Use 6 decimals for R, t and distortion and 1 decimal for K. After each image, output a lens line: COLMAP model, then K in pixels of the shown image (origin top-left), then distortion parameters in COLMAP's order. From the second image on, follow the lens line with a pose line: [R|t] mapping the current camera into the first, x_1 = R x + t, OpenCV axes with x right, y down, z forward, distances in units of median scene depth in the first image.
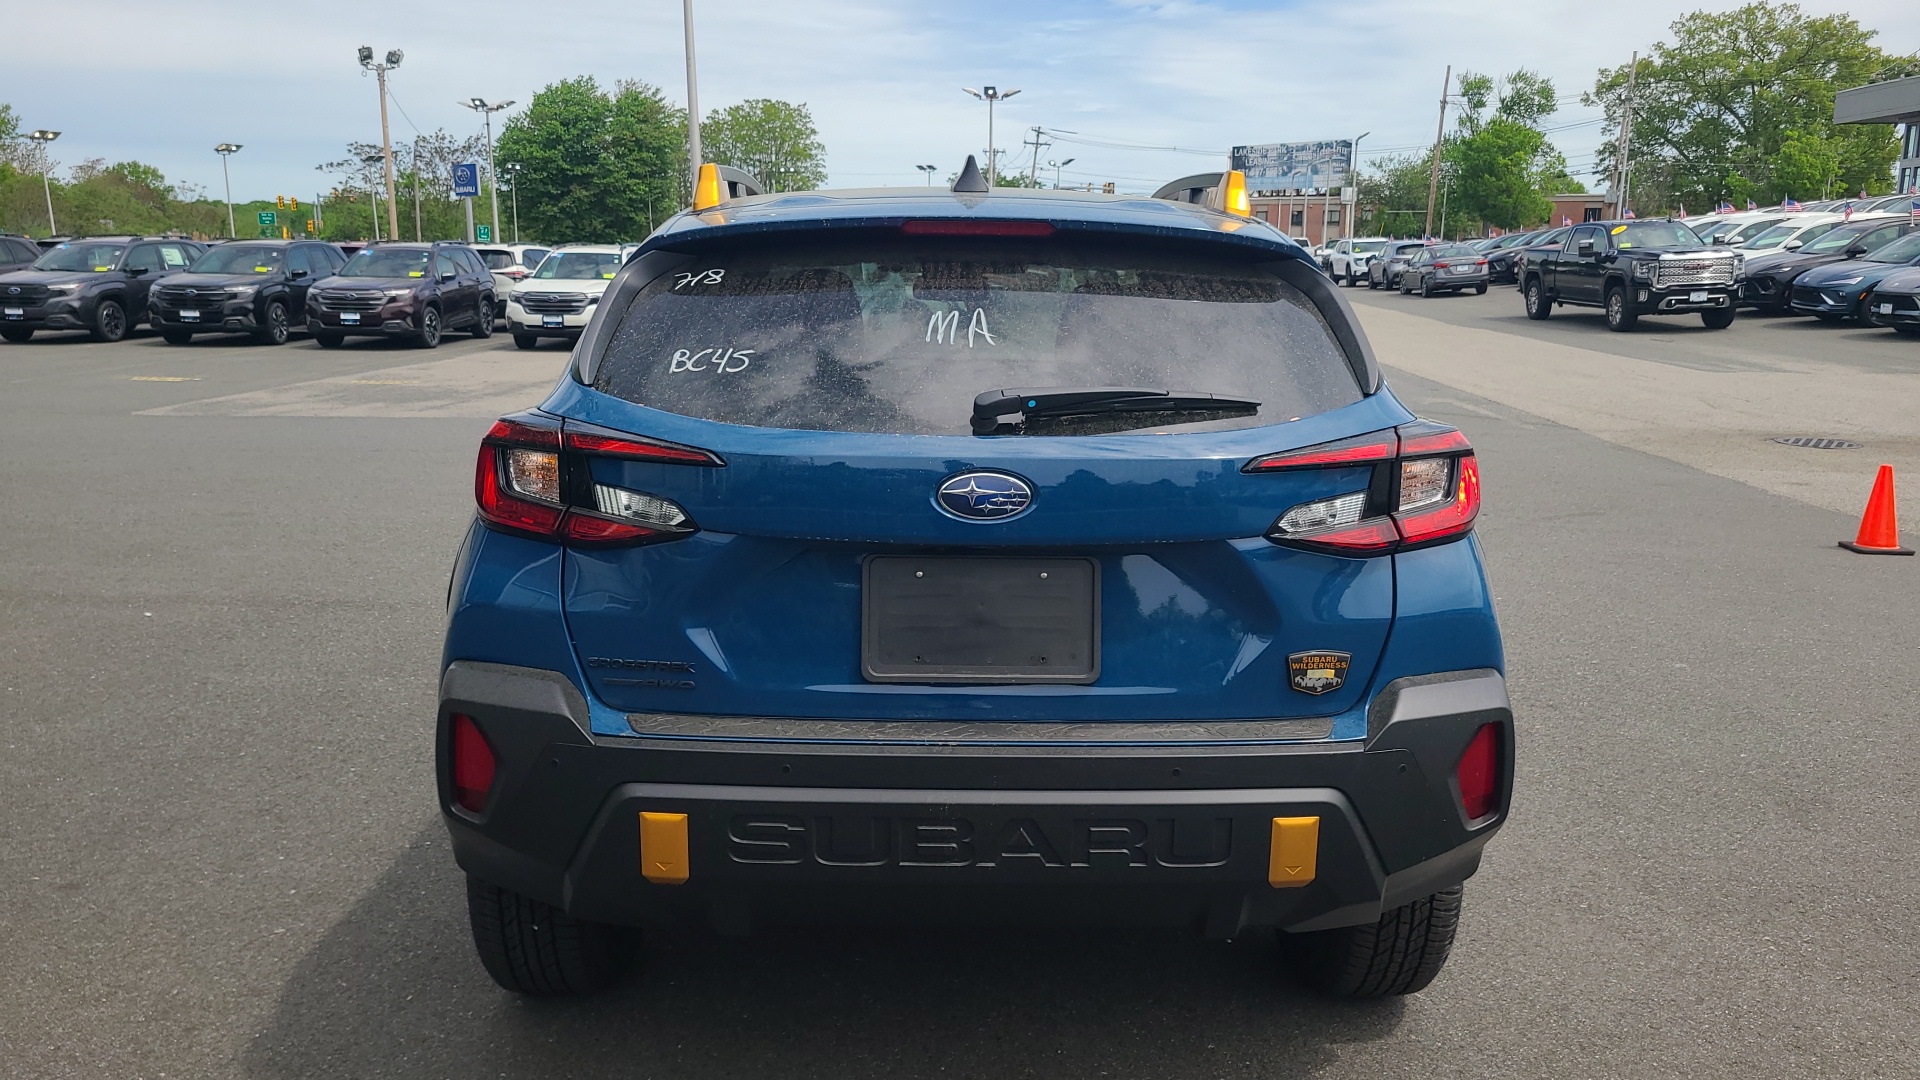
lens RADIAL K [[1440.9, 0, 951.8], [0, 1440.9, 536.9], [0, 0, 1]] dist [0.038297, -0.023338]
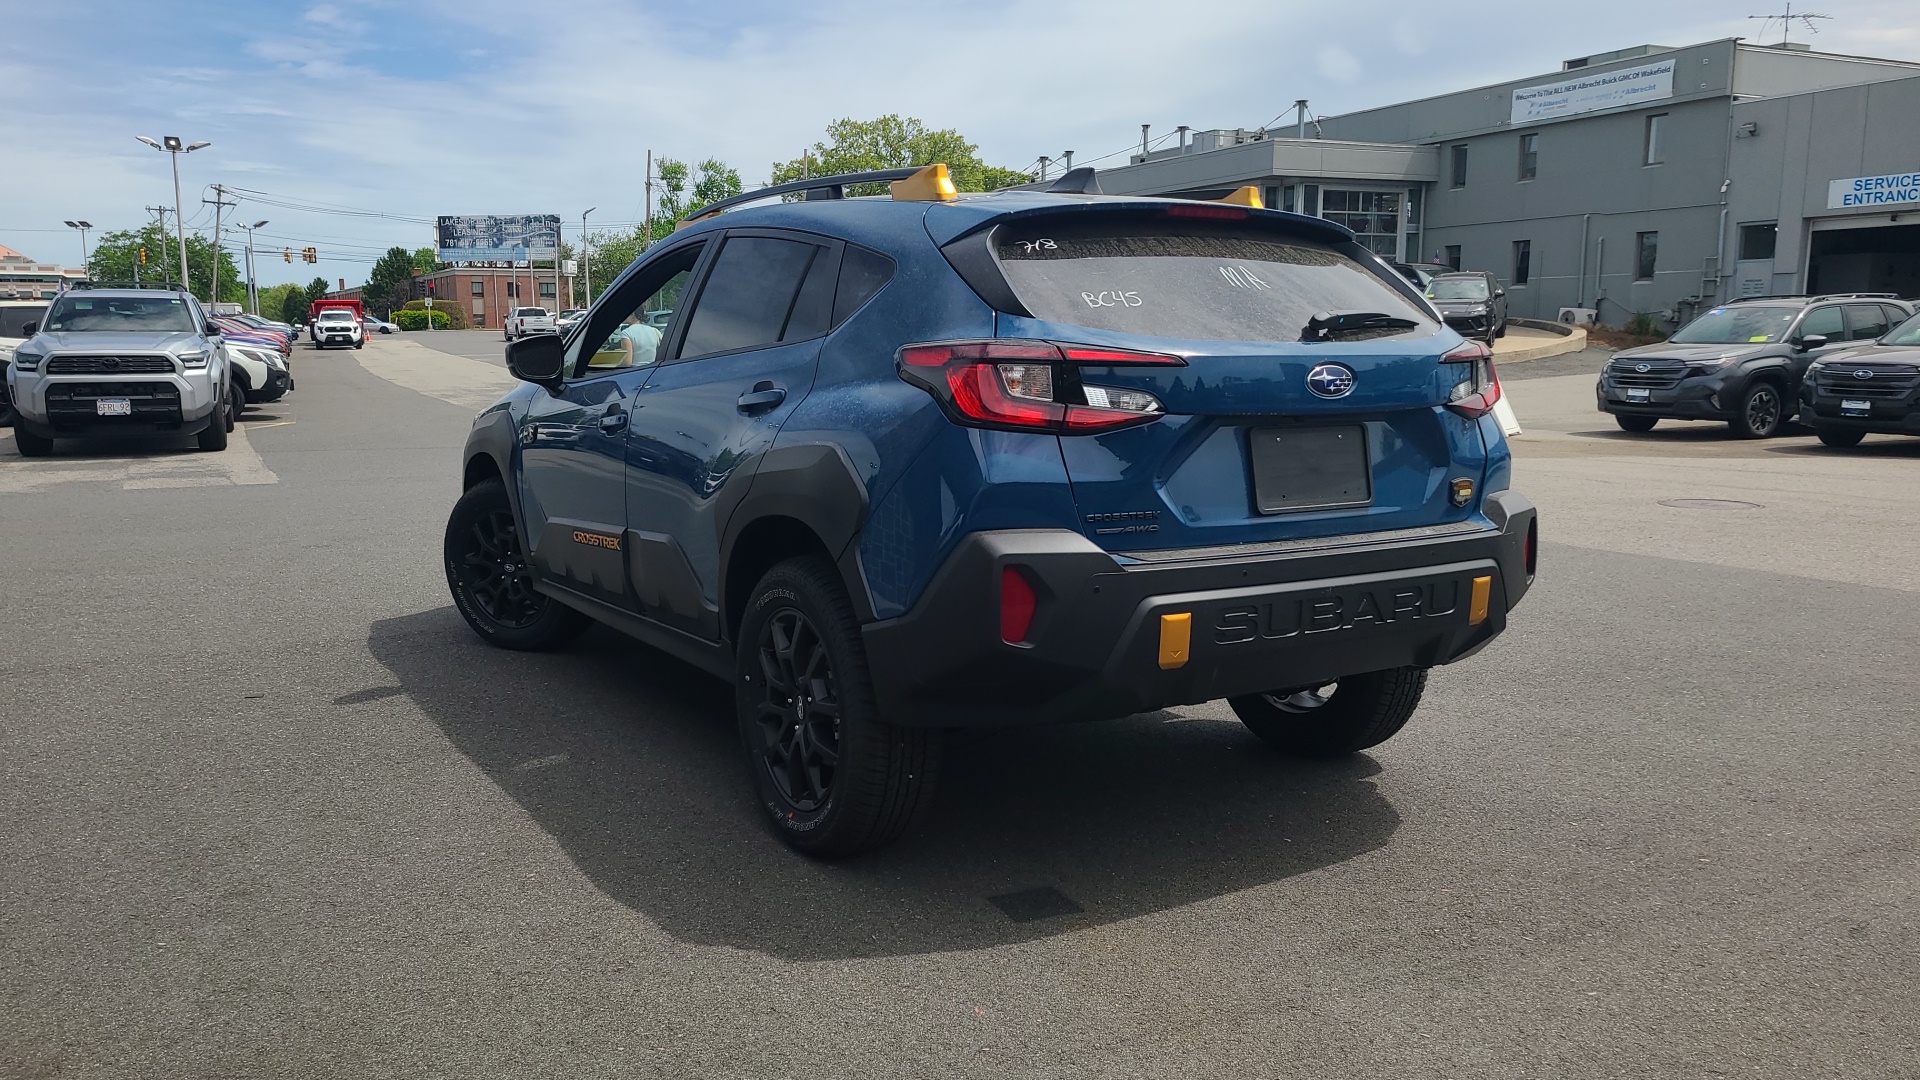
lens RADIAL K [[1440.9, 0, 942.4], [0, 1440.9, 544.0], [0, 0, 1]] dist [0.038297, -0.023338]
pose [[0.856923, -0.077520, 0.509582, -0.098217], [0.100941, 0.994722, -0.018422, 0.011394], [-0.505464, 0.067224, 0.860225, -0.007446]]
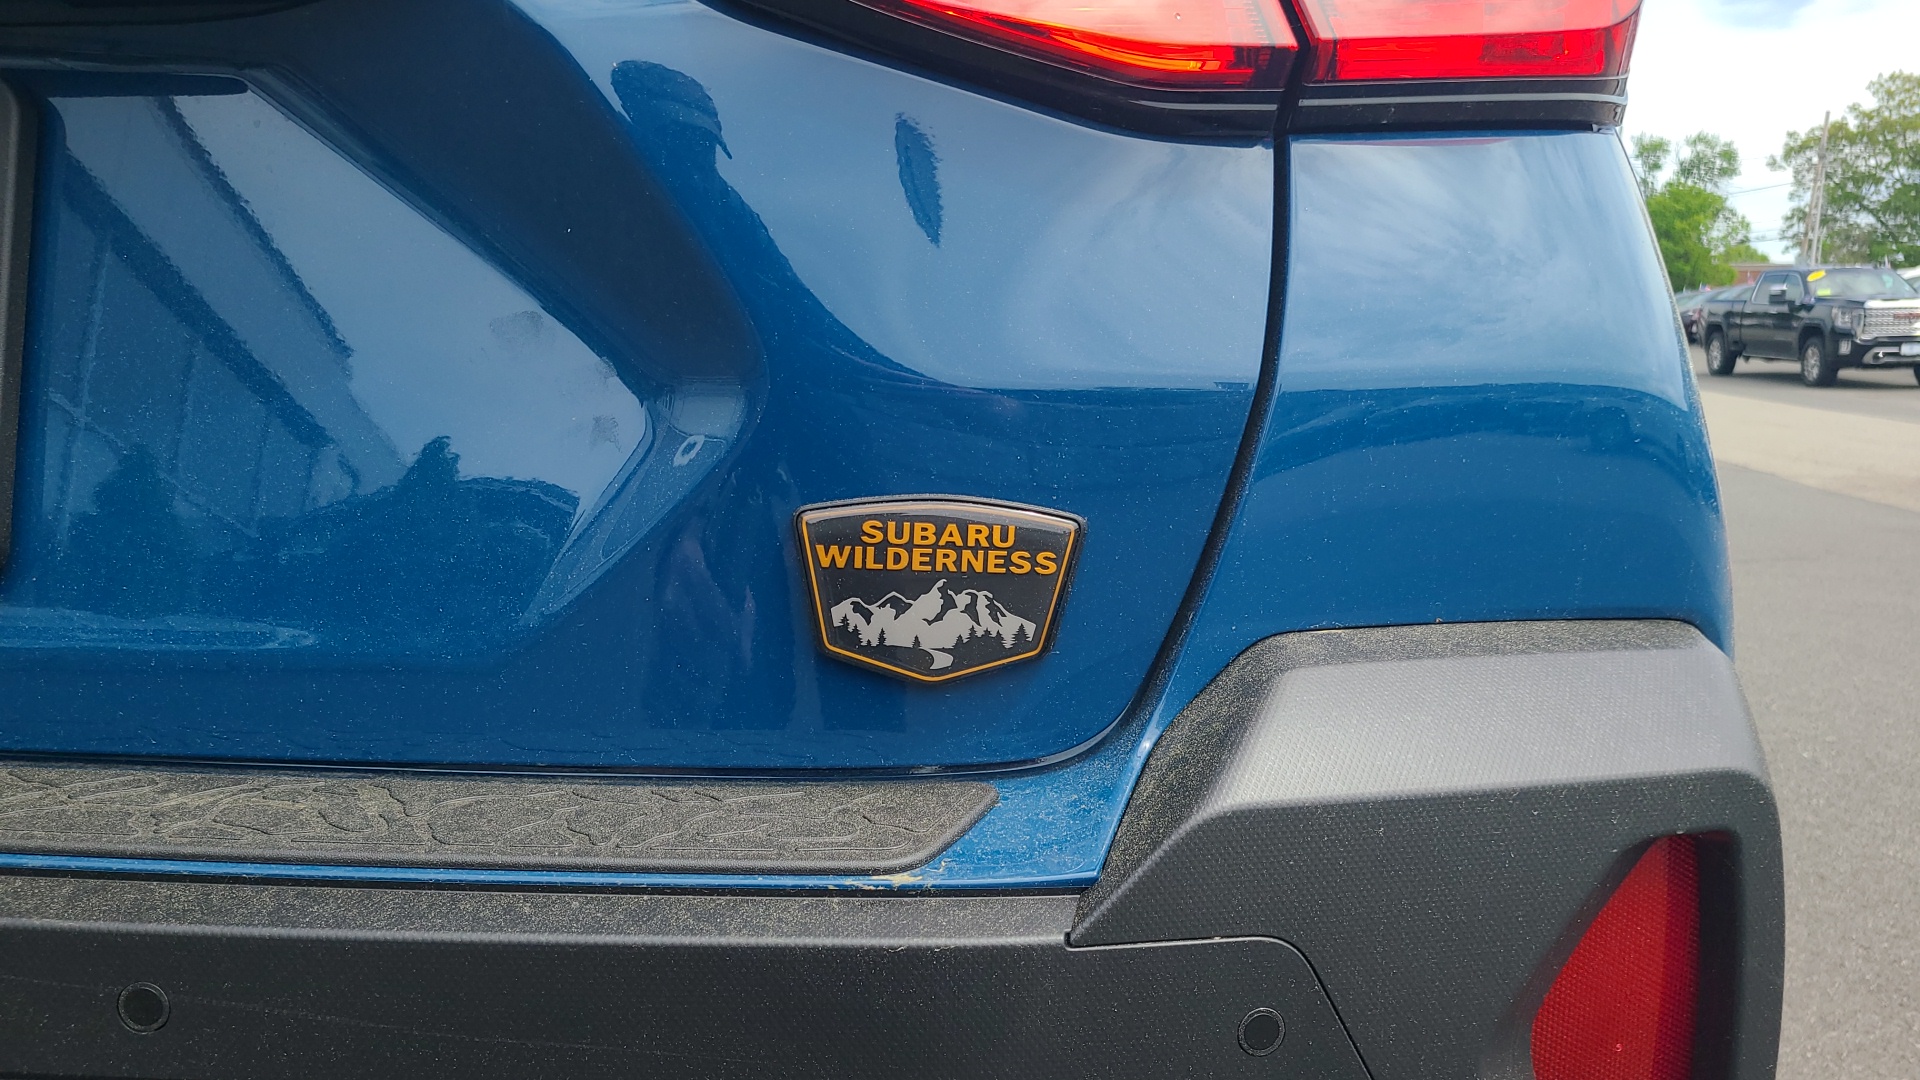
lens RADIAL K [[1440.9, 0, 966.5], [0, 1440.9, 528.7], [0, 0, 1]] dist [0.038297, -0.023338]
pose [[0.995322, 0.029006, -0.092161, 0.025427], [-0.033842, 0.998107, -0.051355, 0.008675], [0.090497, 0.054234, 0.994419, 0.068920]]
